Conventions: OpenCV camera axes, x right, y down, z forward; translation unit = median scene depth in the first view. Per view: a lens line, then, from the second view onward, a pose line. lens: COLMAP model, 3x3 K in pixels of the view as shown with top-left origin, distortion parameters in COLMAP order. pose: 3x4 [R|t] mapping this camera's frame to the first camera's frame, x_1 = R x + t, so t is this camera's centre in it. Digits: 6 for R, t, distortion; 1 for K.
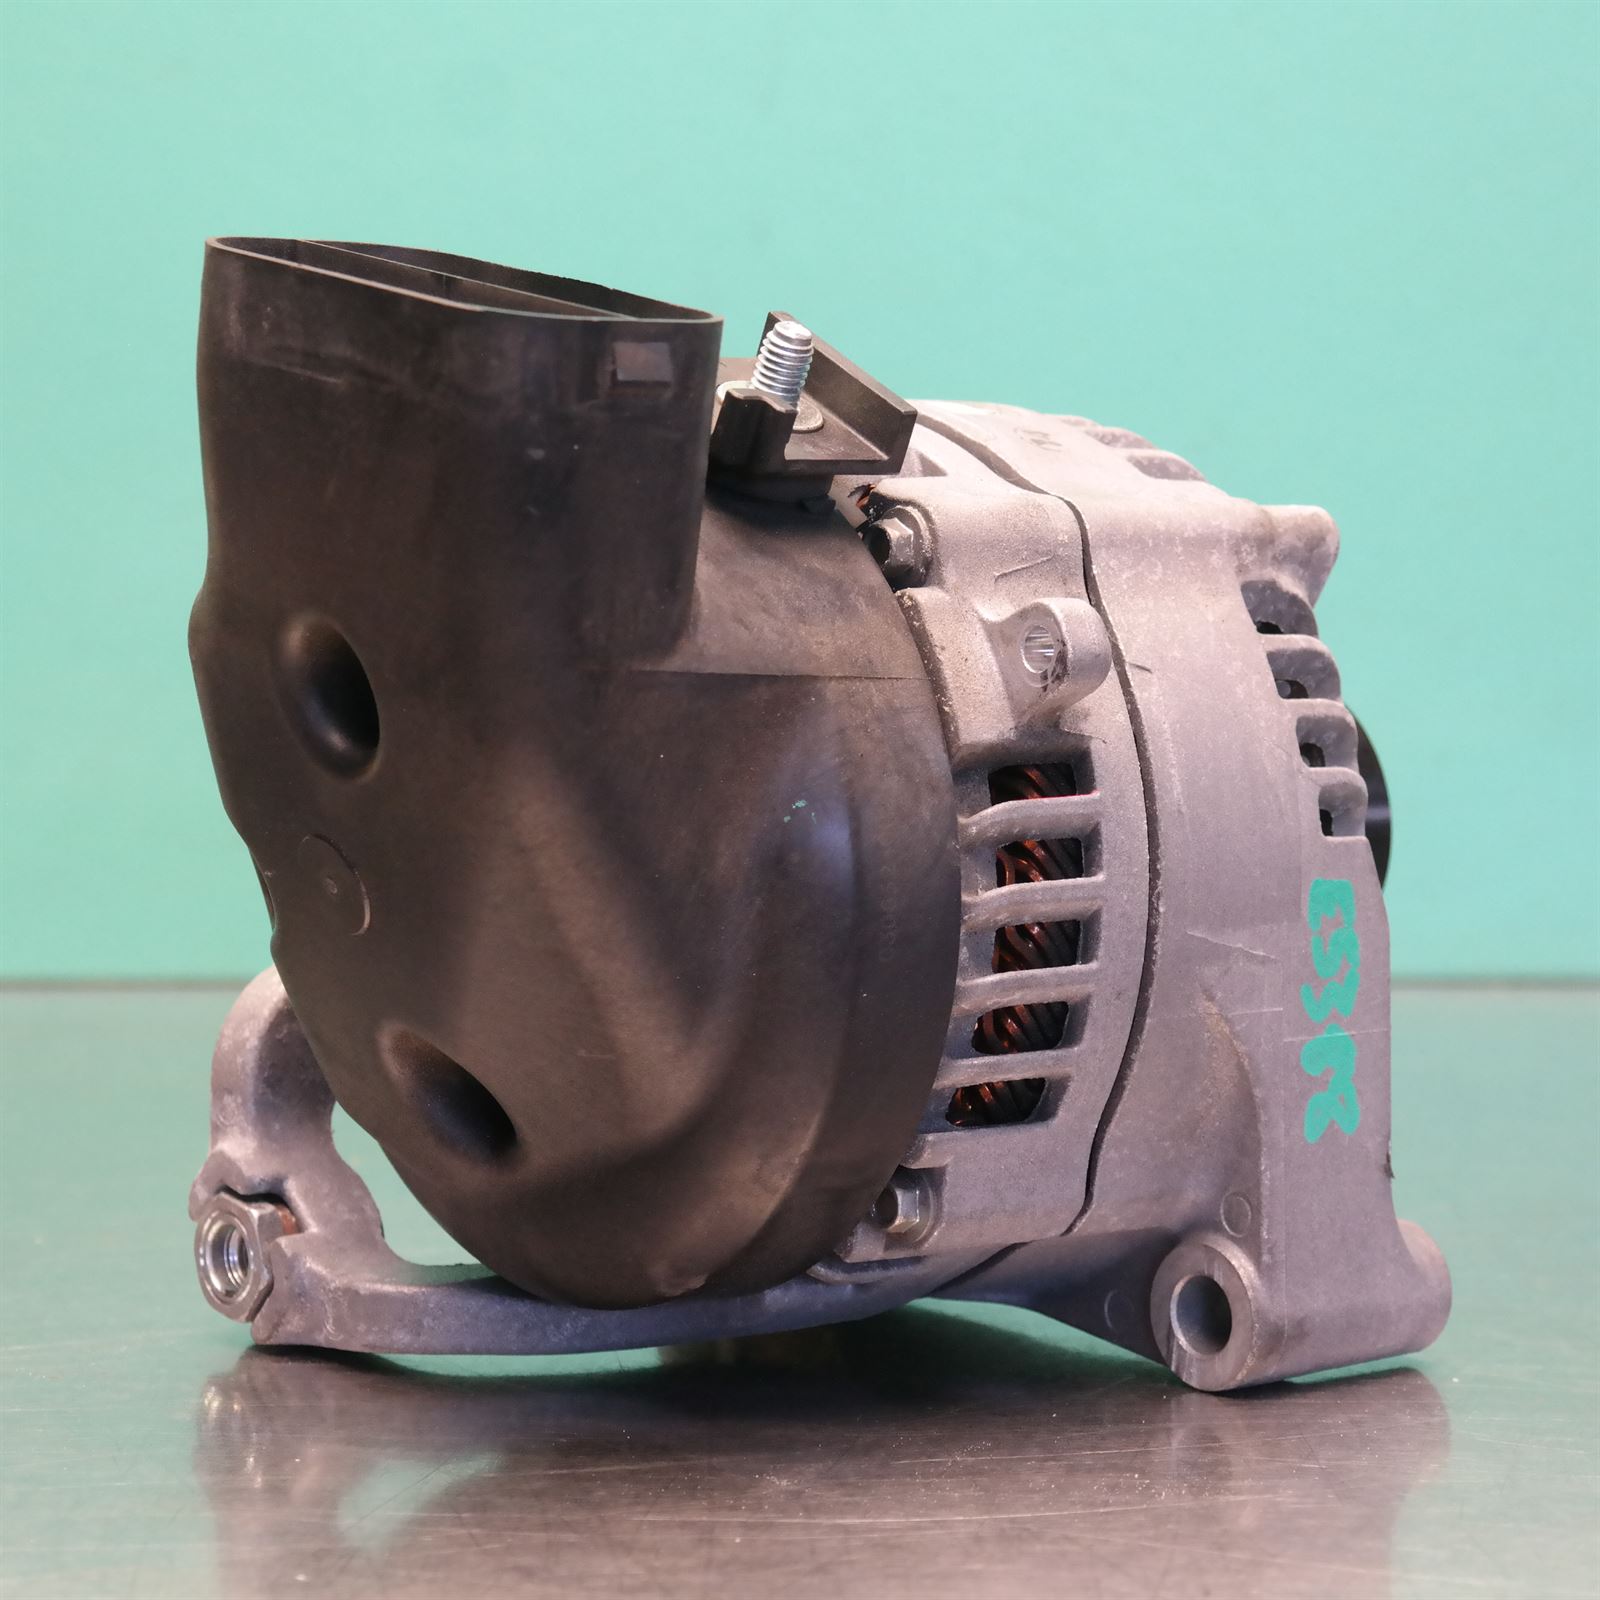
lens RADIAL K [[4839.3, 0, 799.1], [0, 4839.3, 797.6], [0, 0, 1]] dist [0.155493, 0.000000]
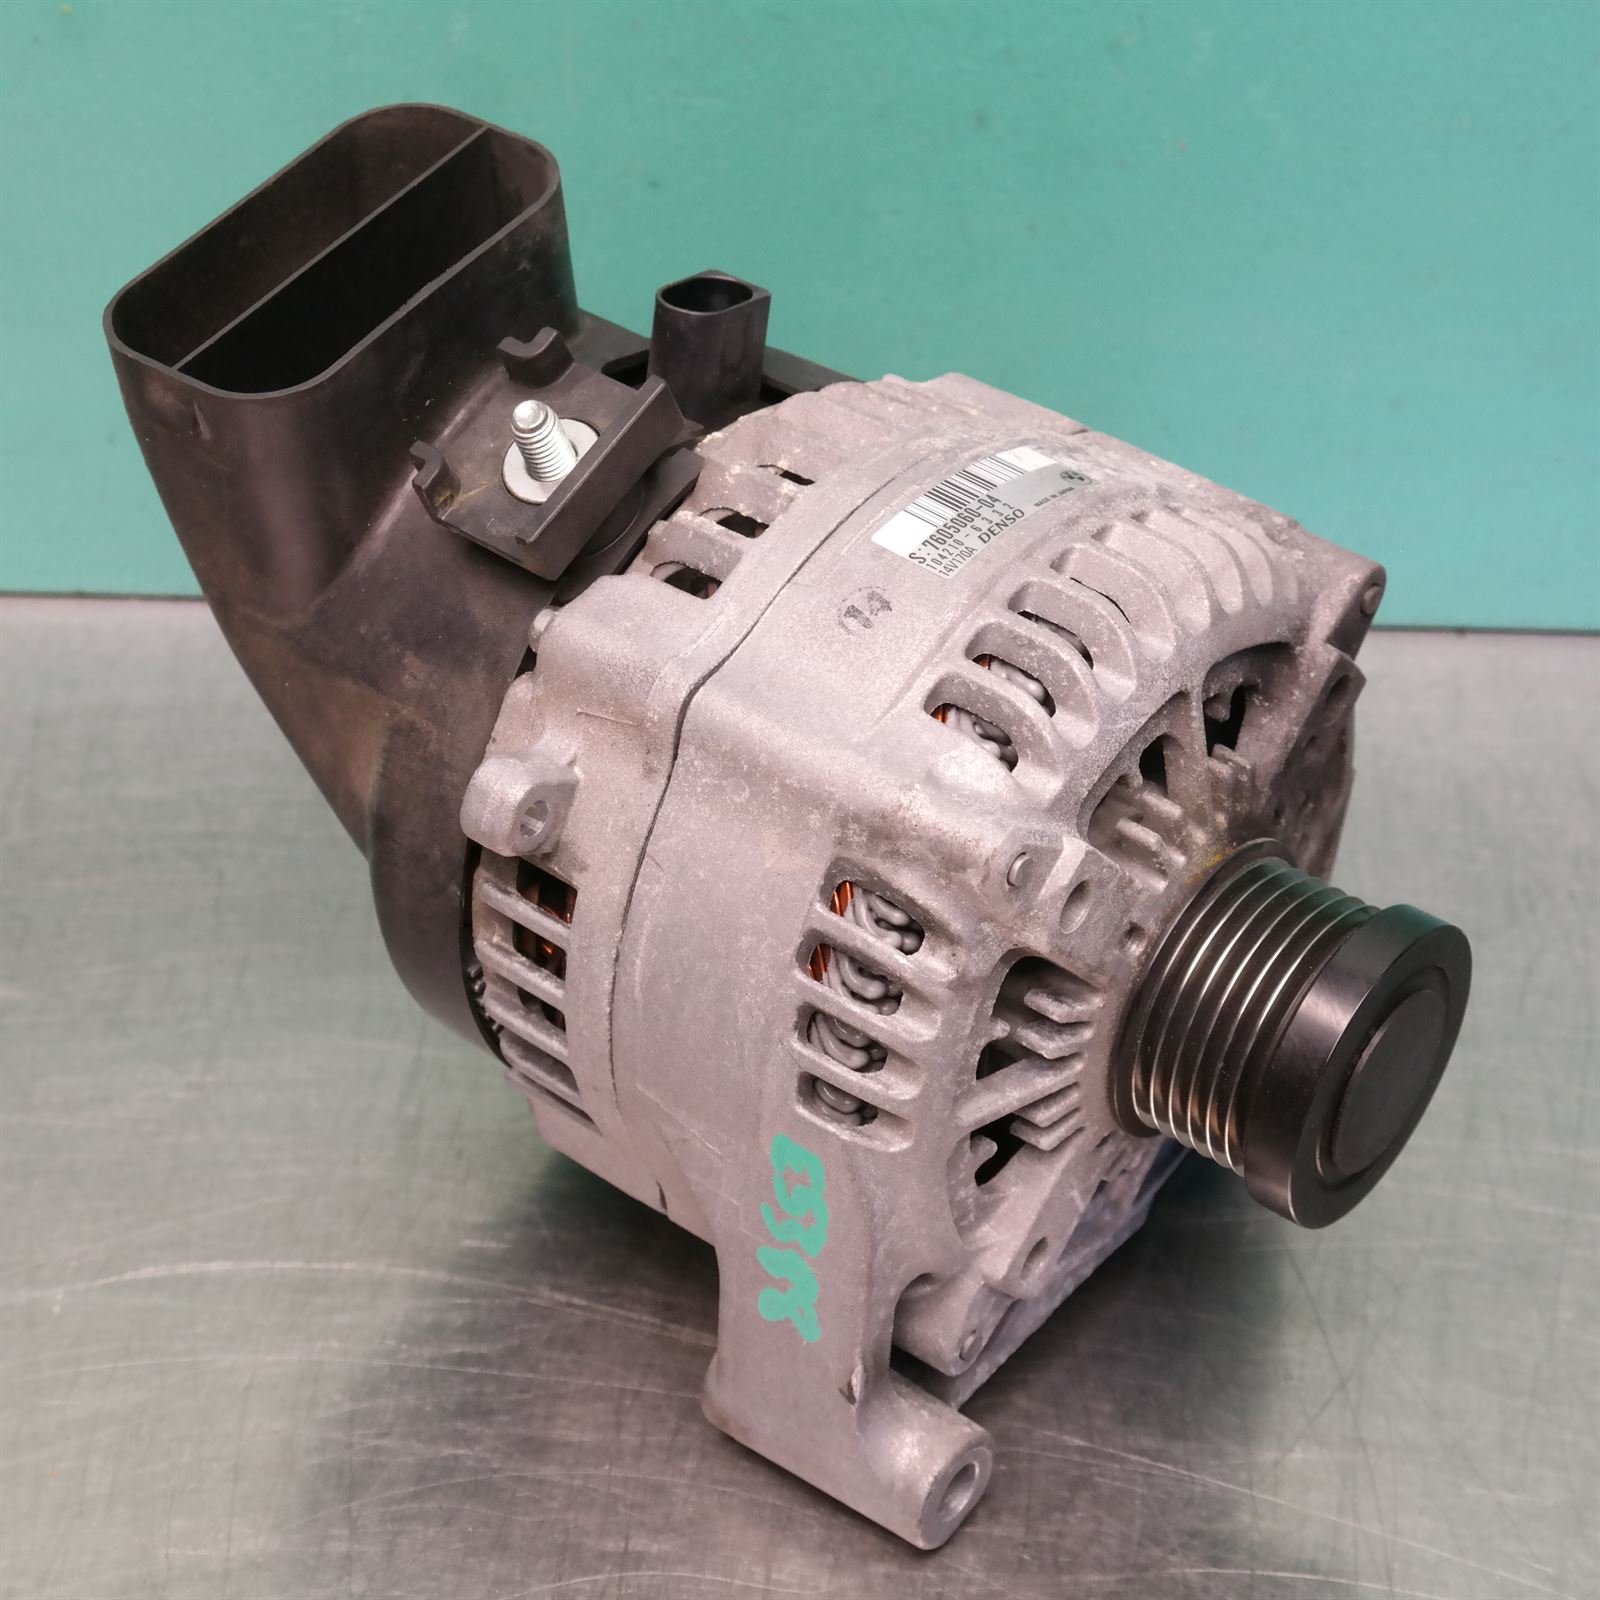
lens RADIAL K [[3499.6, 0, 789.5], [0, 3499.6, 816.3], [0, 0, 1]] dist [0.029332, 0.000000]
pose [[0.193674, 0.601367, -0.775144, 0.634845], [-0.096445, 0.797947, 0.594961, -0.471187], [0.976314, -0.040470, 0.212540, 0.859185]]
